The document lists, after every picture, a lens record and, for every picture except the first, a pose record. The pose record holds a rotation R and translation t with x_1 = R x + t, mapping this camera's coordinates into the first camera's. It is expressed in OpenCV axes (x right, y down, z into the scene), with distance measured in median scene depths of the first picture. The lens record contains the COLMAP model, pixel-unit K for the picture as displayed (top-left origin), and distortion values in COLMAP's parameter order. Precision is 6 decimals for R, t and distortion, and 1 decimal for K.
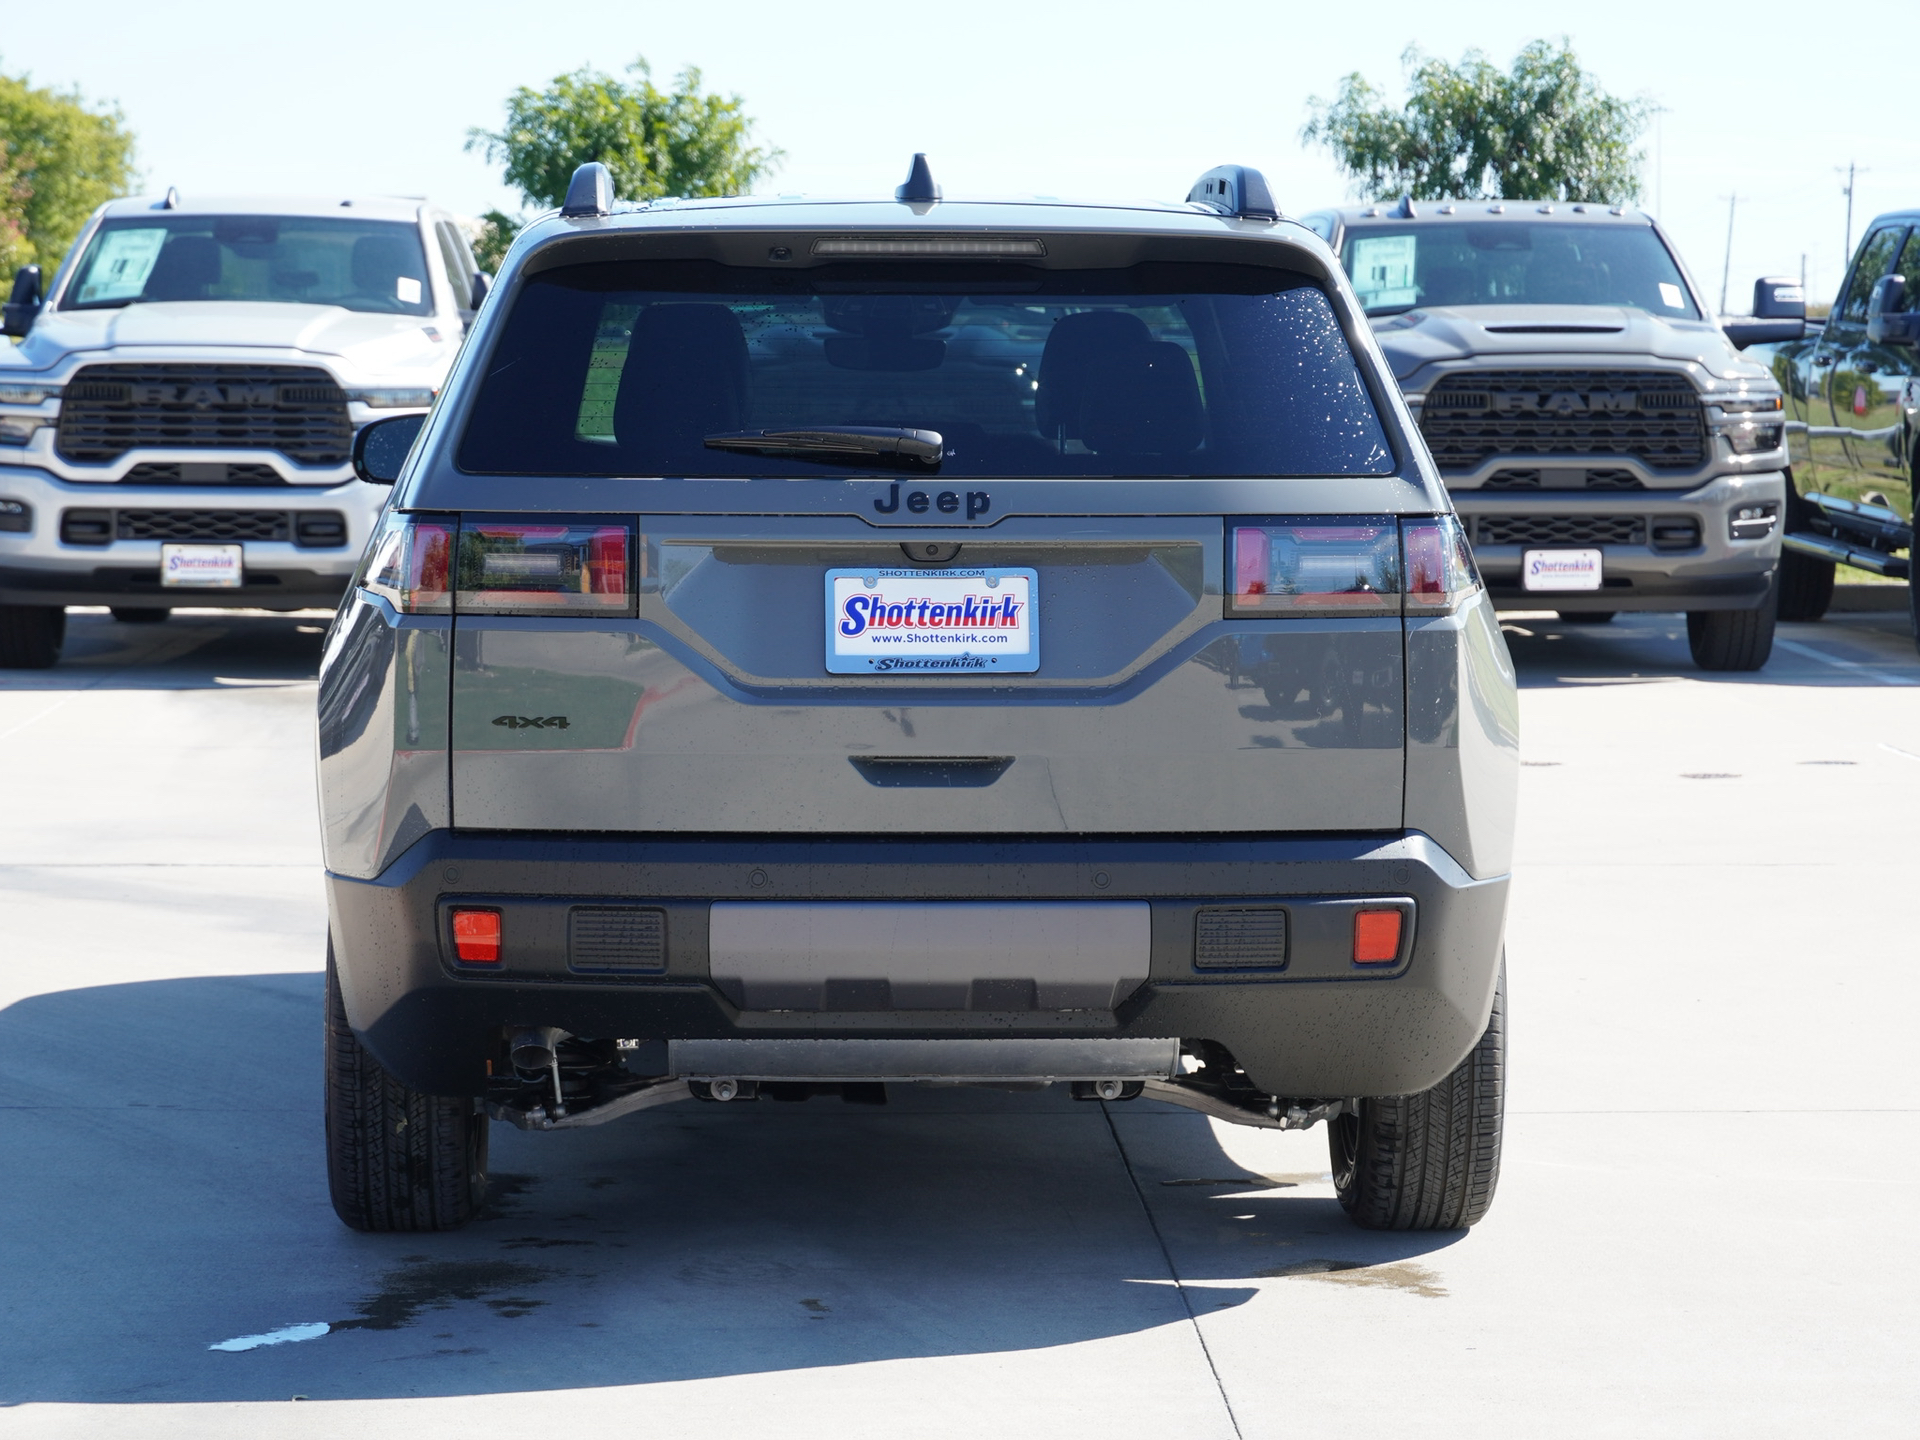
lens RADIAL K [[5569.5, 0, 960.0], [0, 5569.5, 720.0], [0, 0, 1]] dist [0.054639, -0.106139]
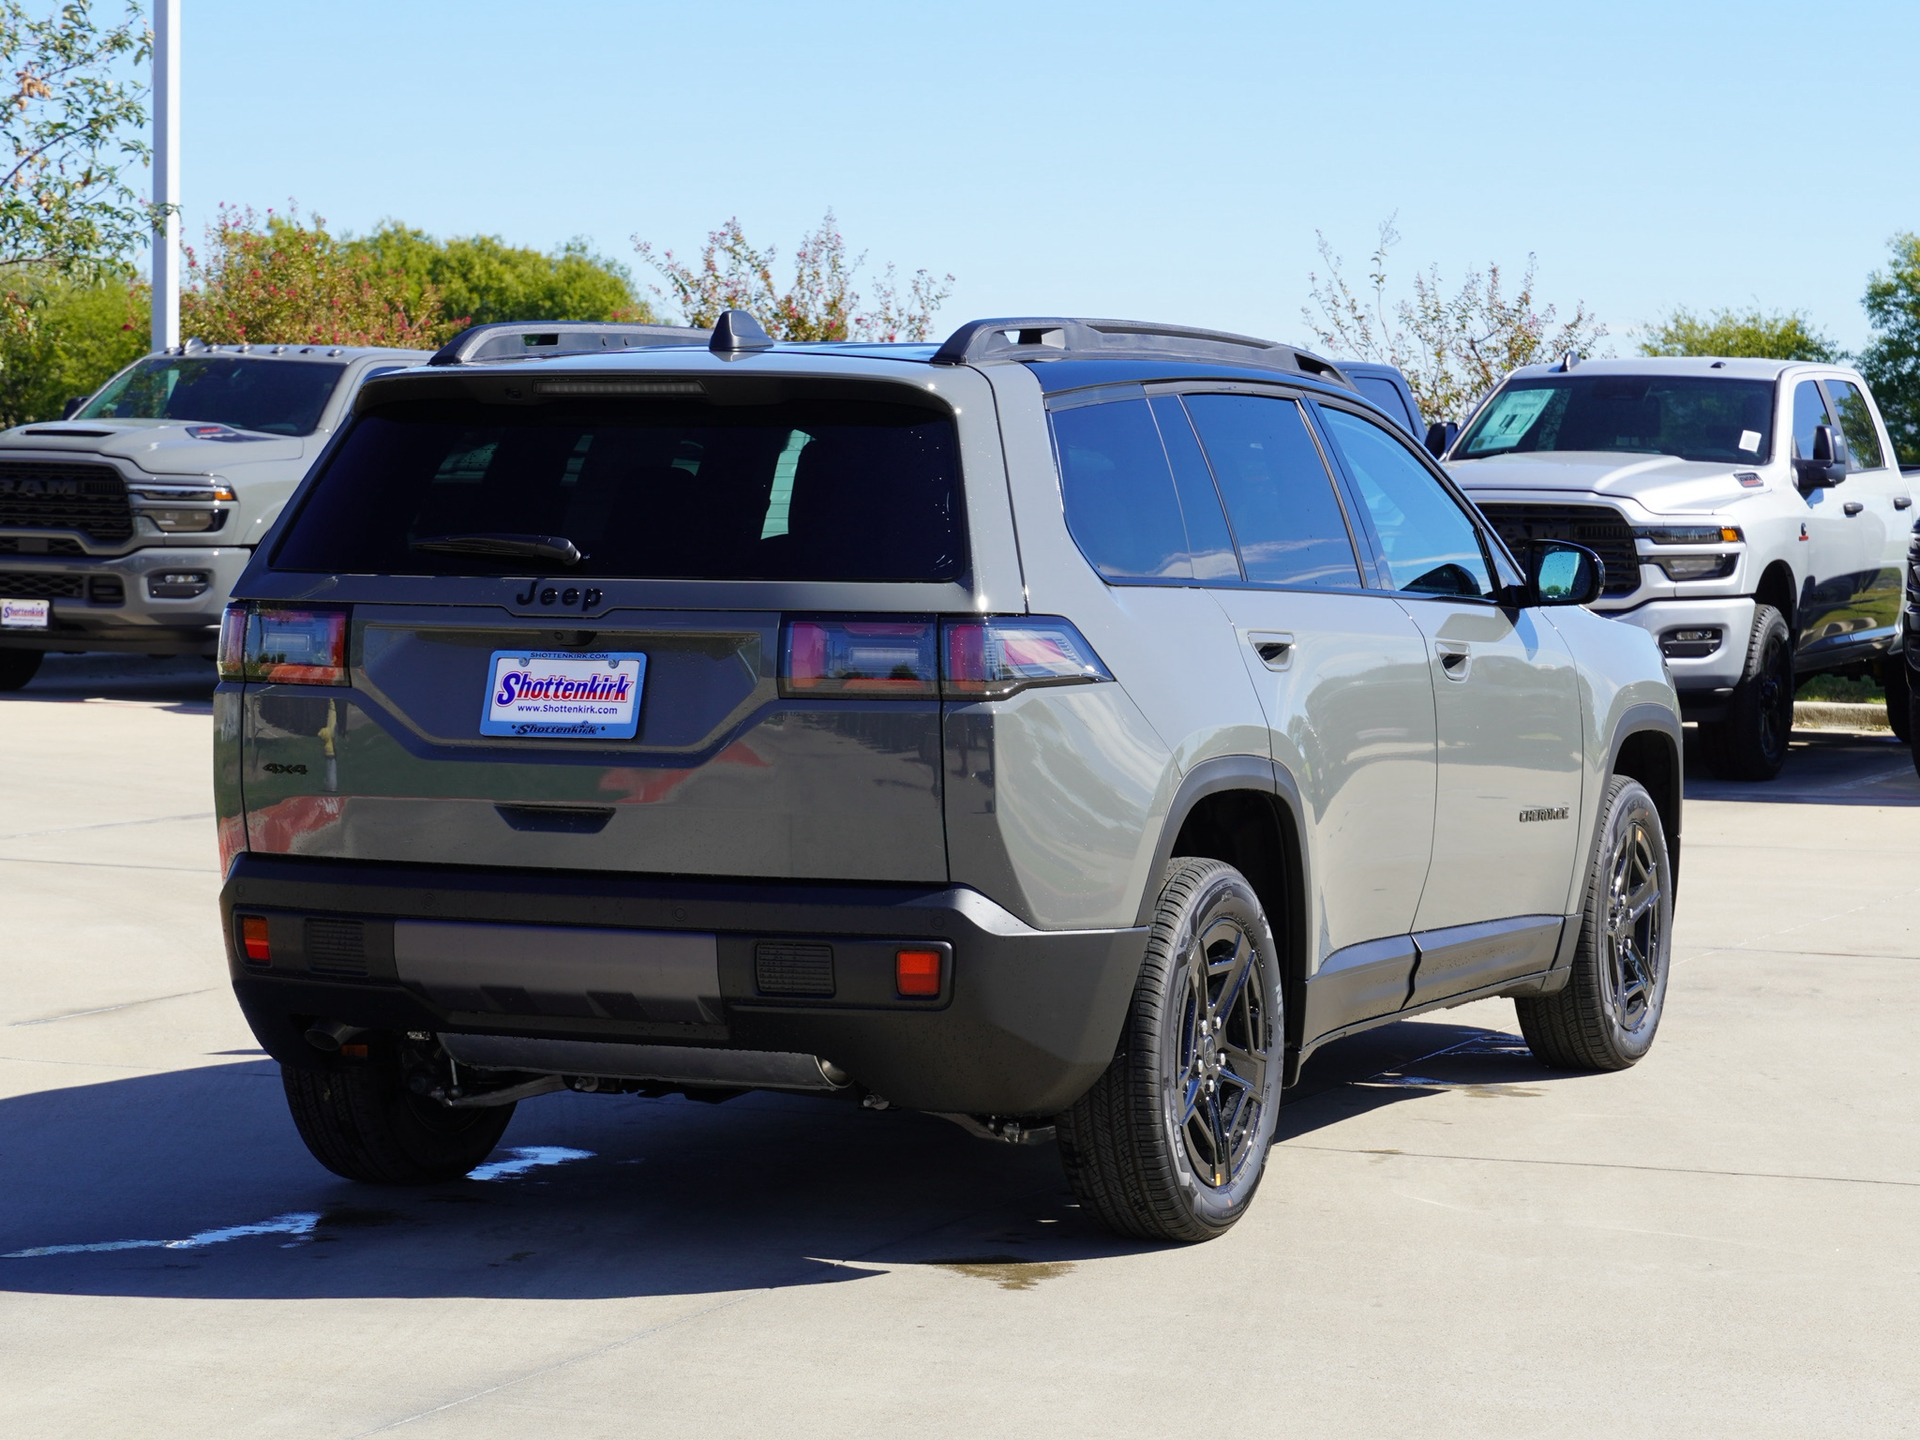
lens RADIAL K [[4955.7, 0, 960.0], [0, 4955.7, 720.0], [0, 0, 1]] dist [0.082394, 0.559449]
pose [[0.903322, 0.024276, -0.428276, 0.534948], [-0.034189, 0.999296, -0.015469, 0.001478], [0.427599, 0.028616, 0.903516, 0.060693]]
